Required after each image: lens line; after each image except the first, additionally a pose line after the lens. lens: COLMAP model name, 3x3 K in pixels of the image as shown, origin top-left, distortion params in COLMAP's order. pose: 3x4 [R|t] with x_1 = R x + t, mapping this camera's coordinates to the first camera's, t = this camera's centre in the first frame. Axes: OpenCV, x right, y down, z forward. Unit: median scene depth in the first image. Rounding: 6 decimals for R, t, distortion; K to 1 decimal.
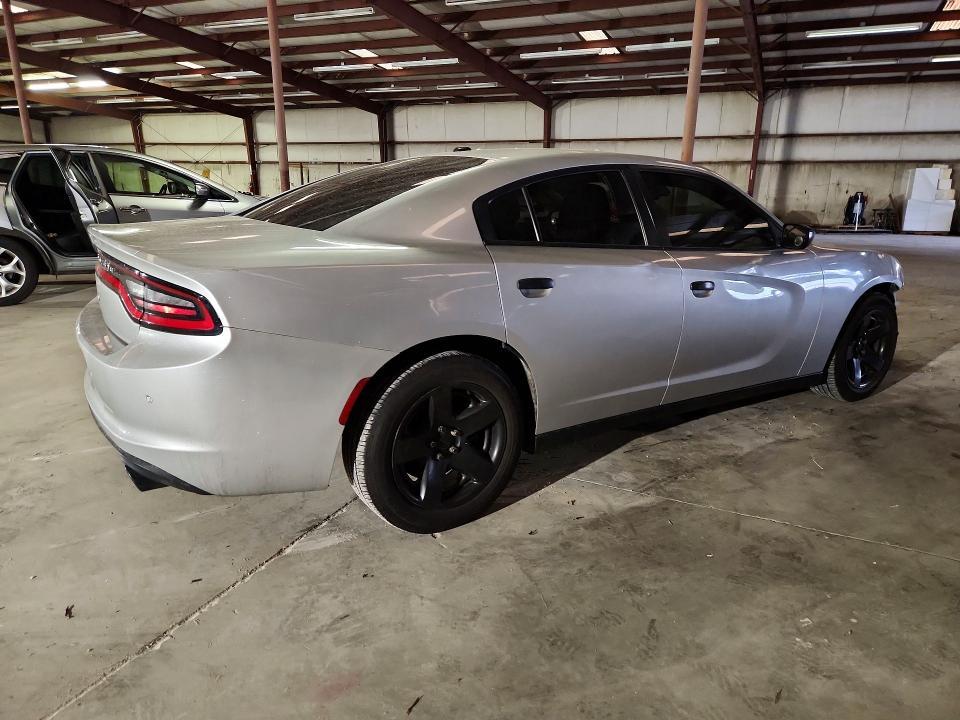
lens RADIAL K [[662.9, 0, 481.1], [0, 662.9, 362.4], [0, 0, 1]] dist [0.037221, -0.017506]
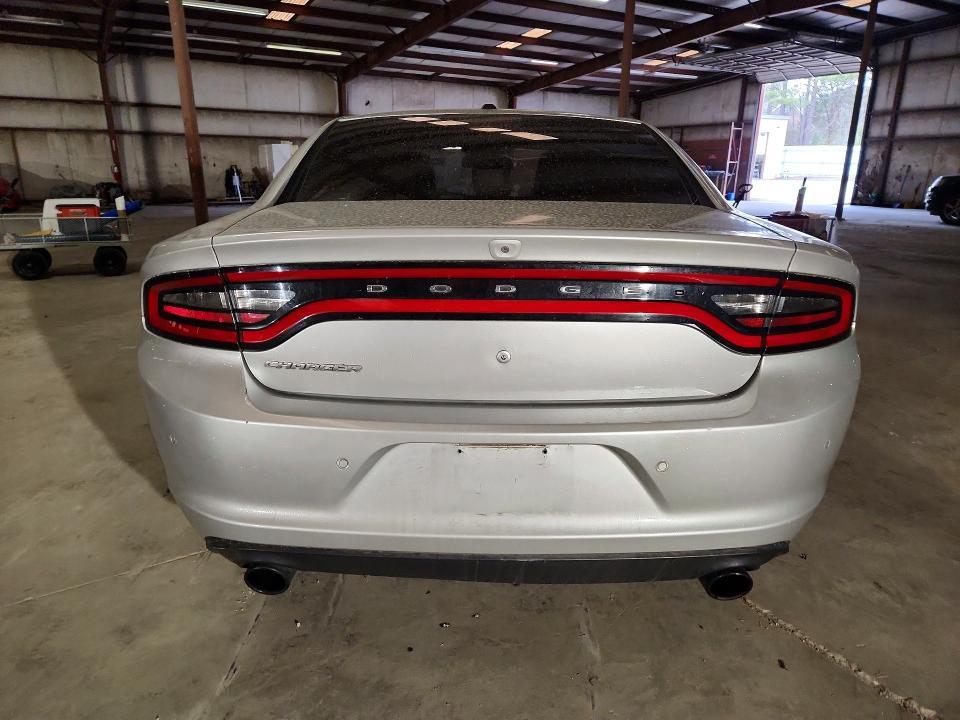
lens RADIAL K [[662.9, 0, 480.9], [0, 662.9, 366.7], [0, 0, 1]] dist [0.037221, -0.017506]
pose [[0.527615, -0.258273, 0.809269, -0.164710], [0.219901, 0.961713, 0.163557, -0.033792], [-0.820528, 0.091664, 0.564209, 0.110134]]
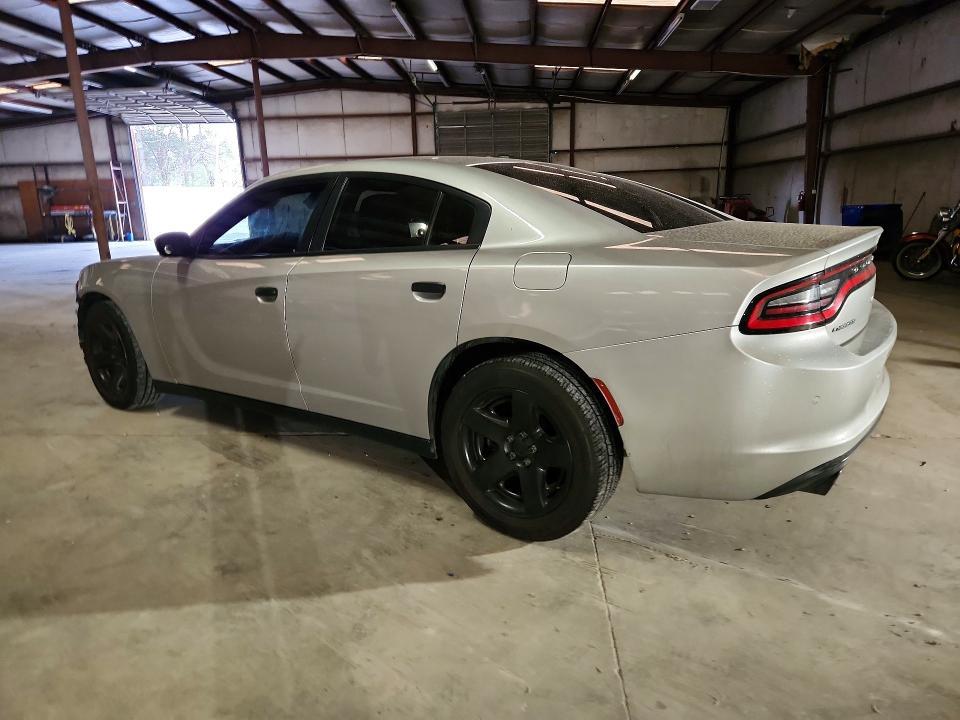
lens RADIAL K [[662.9, 0, 481.0], [0, 662.9, 356.5], [0, 0, 1]] dist [0.037221, -0.017506]
pose [[-0.397323, -0.220470, 0.890801, -0.388575], [0.247779, 0.908884, 0.335462, -0.342720], [-0.883595, 0.354009, -0.306493, 1.174926]]
